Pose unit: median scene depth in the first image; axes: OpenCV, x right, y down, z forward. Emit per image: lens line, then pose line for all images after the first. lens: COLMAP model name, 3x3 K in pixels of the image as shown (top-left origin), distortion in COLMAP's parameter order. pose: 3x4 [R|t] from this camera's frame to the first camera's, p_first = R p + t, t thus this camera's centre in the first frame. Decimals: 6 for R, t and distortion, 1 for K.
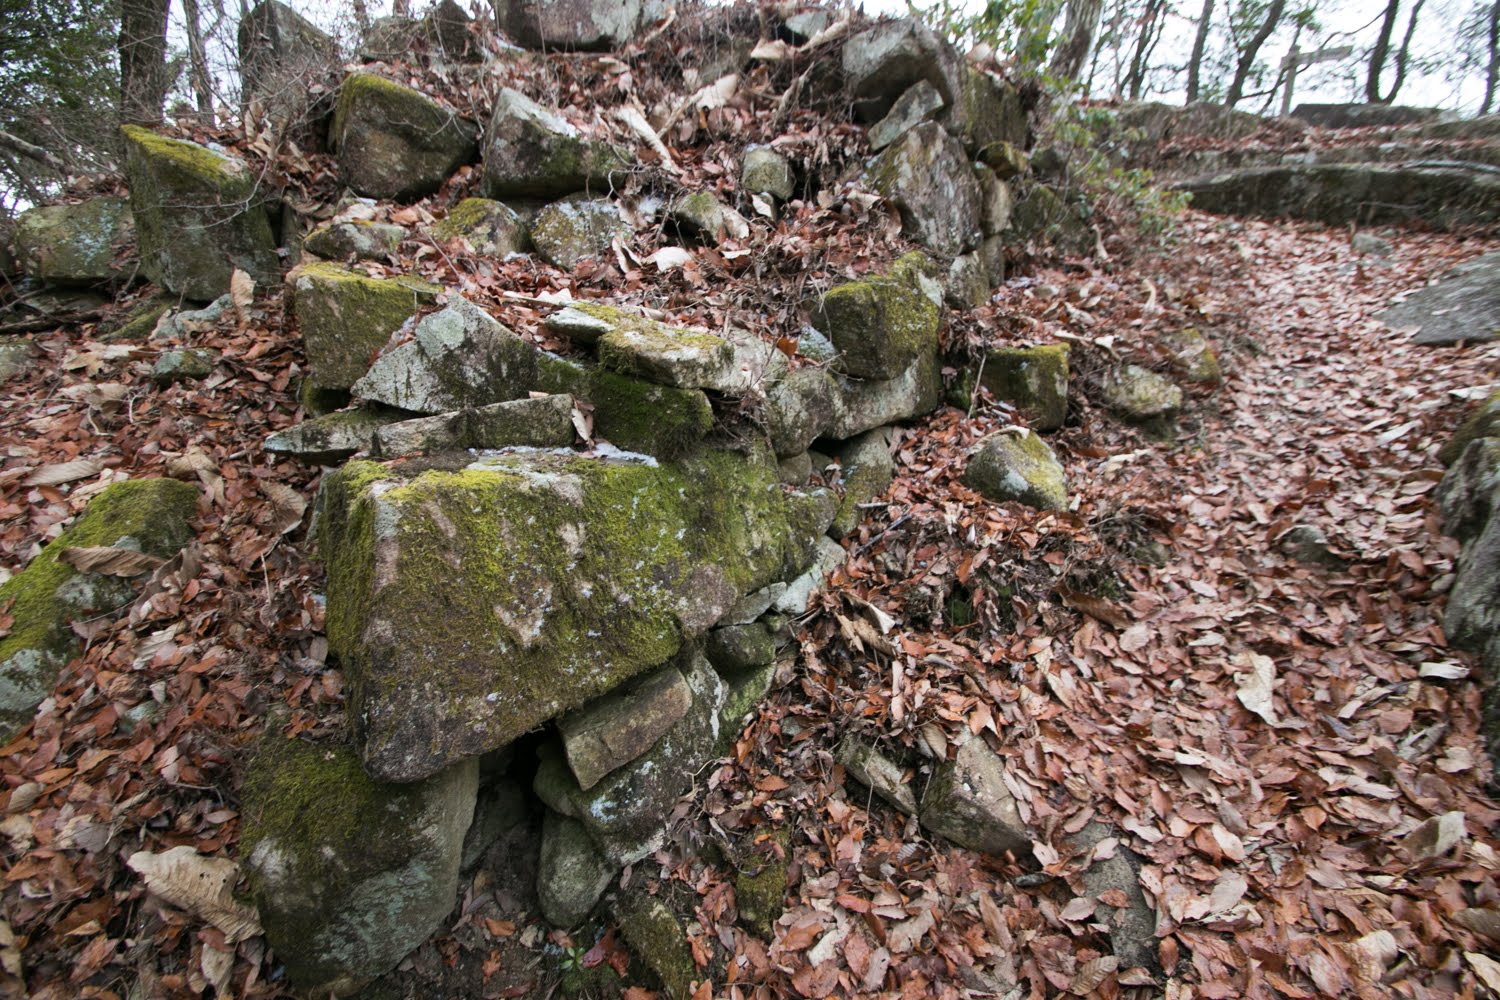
lens RADIAL K [[693.9, 0, 751.2], [0, 693.9, 513.2], [0, 0, 1]] dist [0.013177, -0.017769]
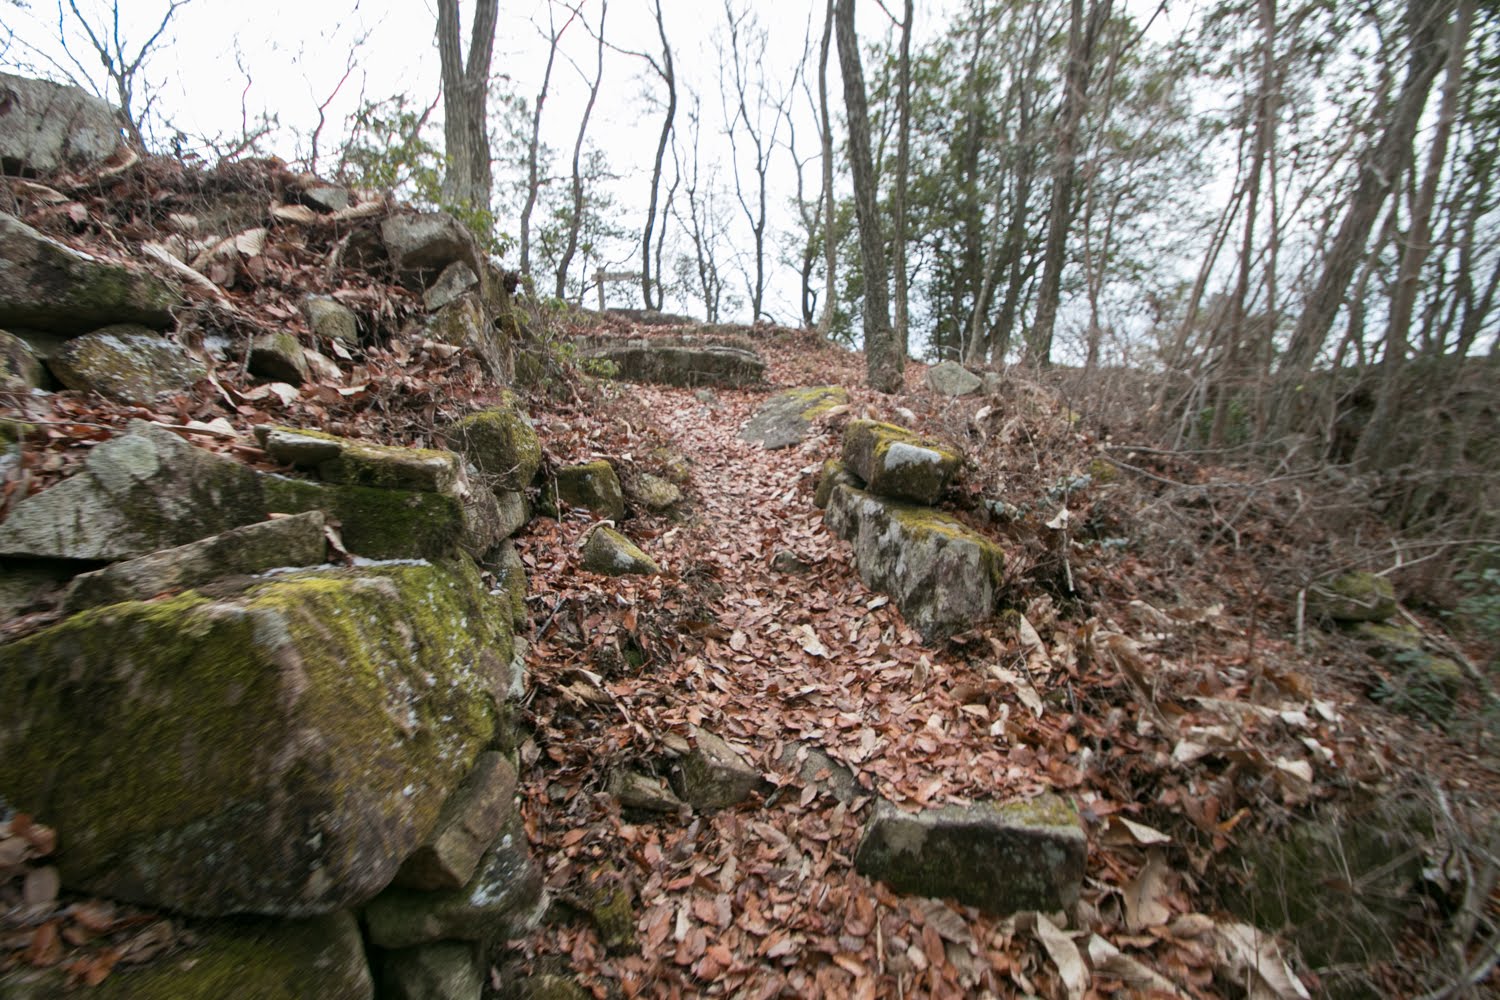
lens RADIAL K [[693.9, 0, 751.2], [0, 693.9, 513.2], [0, 0, 1]] dist [0.013177, -0.017769]
pose [[0.672464, -0.124031, 0.729663, -0.452872], [0.283920, 0.953666, -0.099555, 0.081396], [-0.683507, 0.274113, 0.676521, -0.059717]]
